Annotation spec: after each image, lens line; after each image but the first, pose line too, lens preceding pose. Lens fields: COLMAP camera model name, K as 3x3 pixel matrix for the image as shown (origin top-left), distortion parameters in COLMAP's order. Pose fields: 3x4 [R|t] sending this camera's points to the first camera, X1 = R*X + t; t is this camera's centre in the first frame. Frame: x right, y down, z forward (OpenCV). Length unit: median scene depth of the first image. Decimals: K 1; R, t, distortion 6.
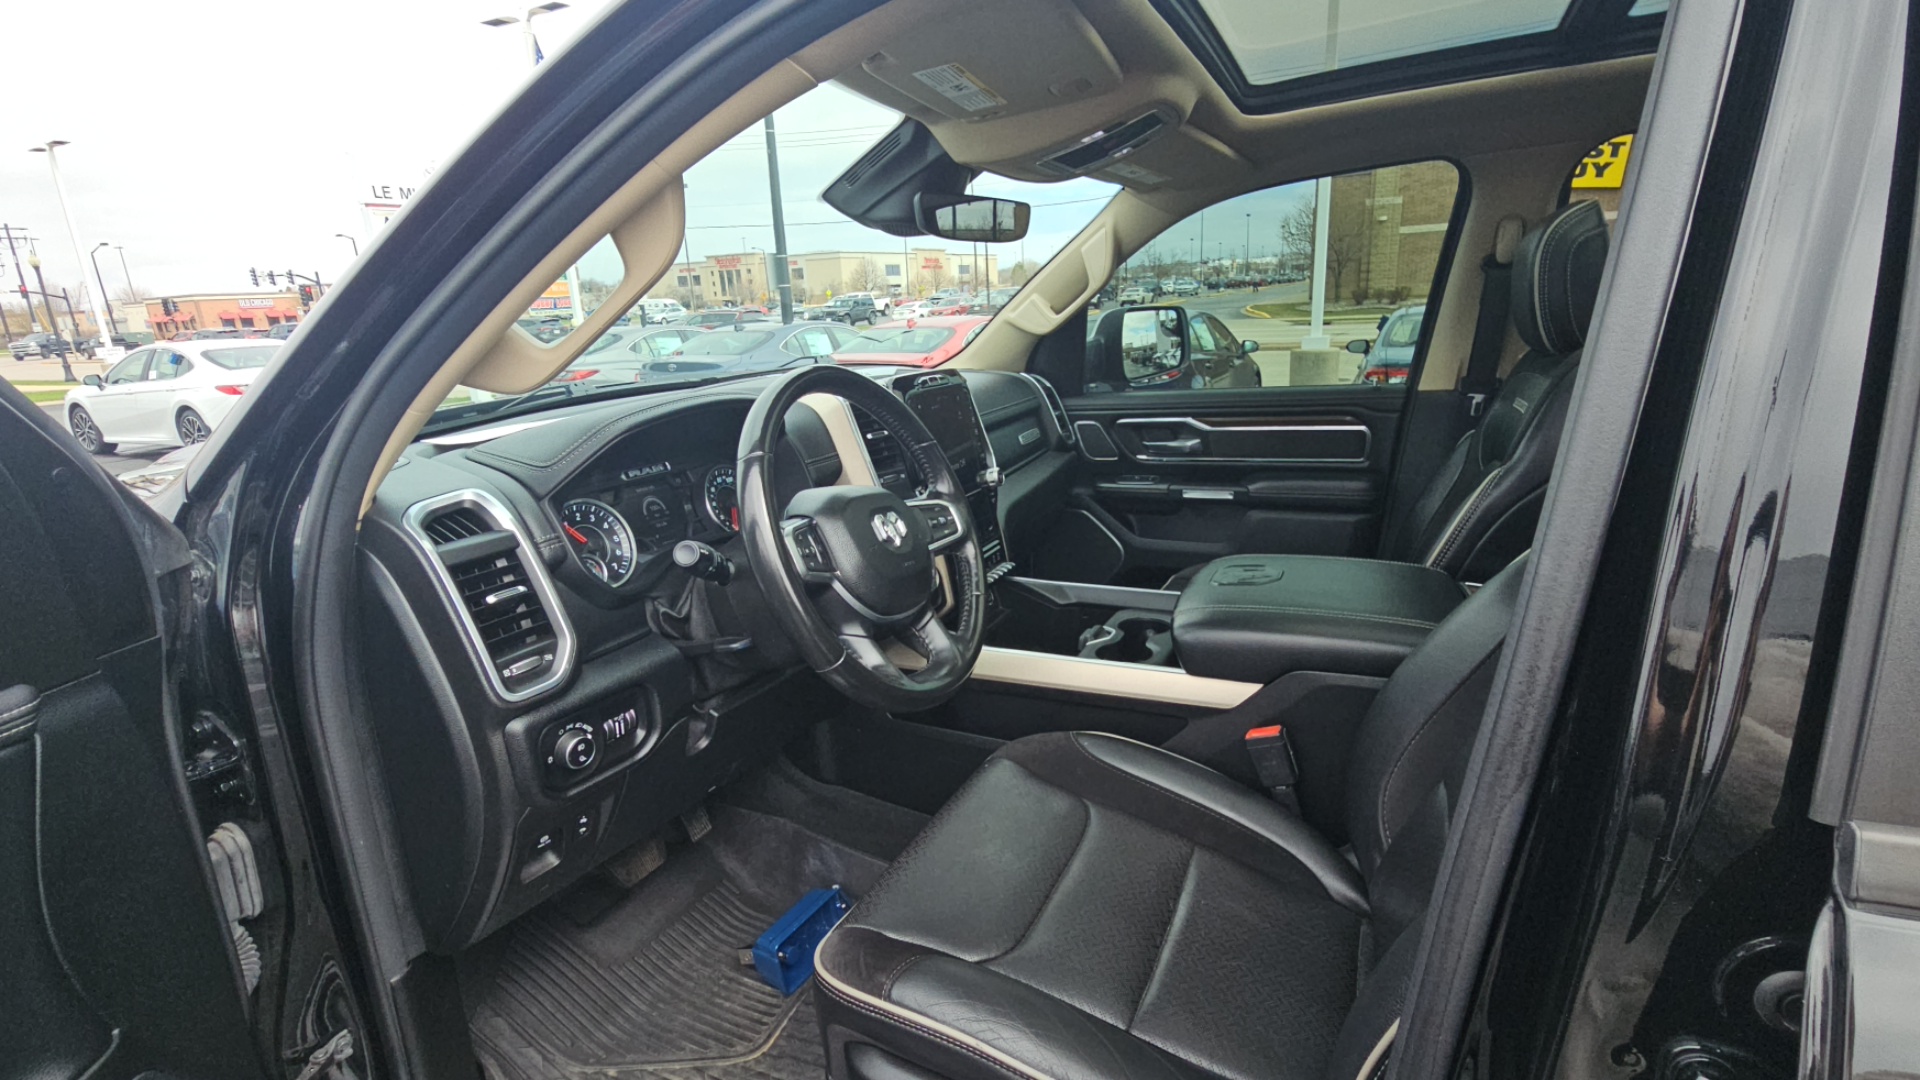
lens RADIAL K [[878.2, 0, 981.4], [0, 878.2, 547.7], [0, 0, 1]] dist [0.004947, -0.005306]
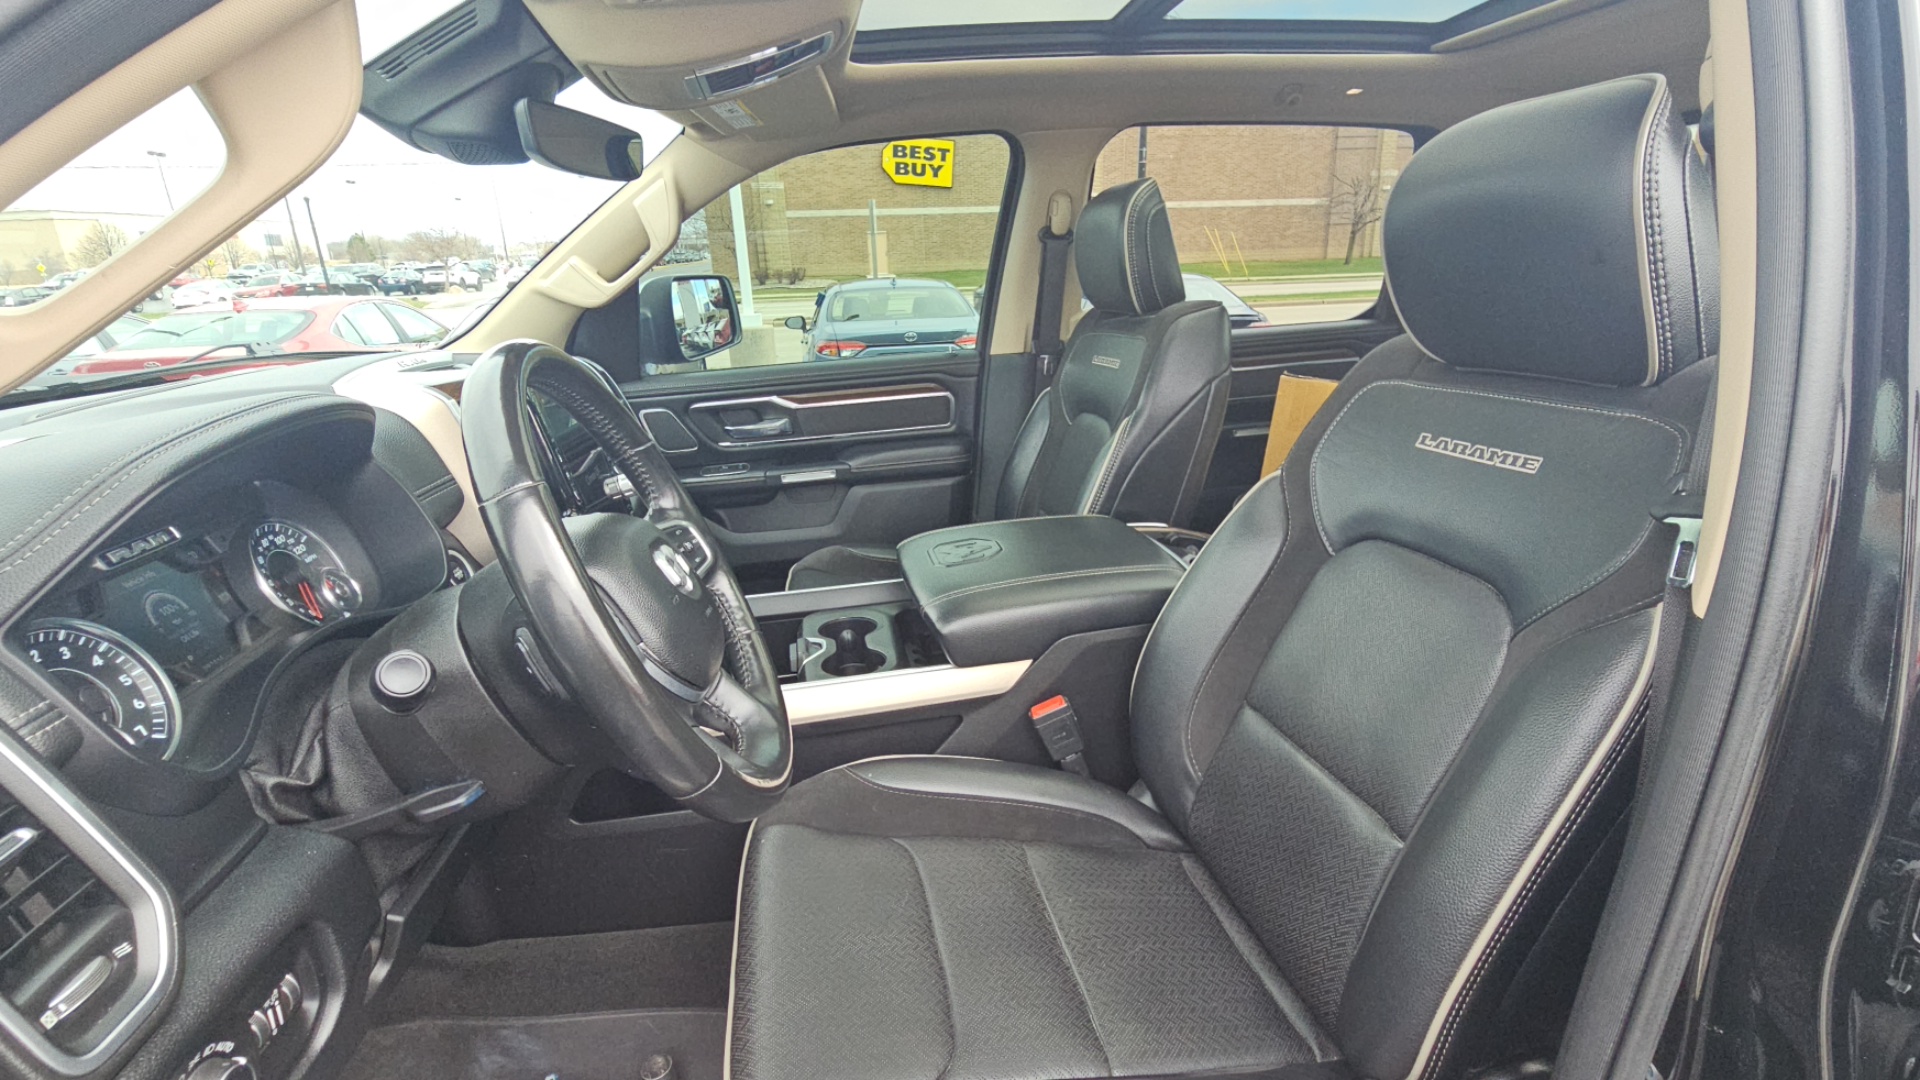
lens RADIAL K [[878.2, 0, 981.4], [0, 878.2, 547.7], [0, 0, 1]] dist [0.004947, -0.005306]
pose [[0.809126, -0.166868, 0.563445, -0.220603], [0.154892, 0.985489, 0.069428, -0.036219], [-0.566854, 0.031097, 0.823231, 0.204959]]
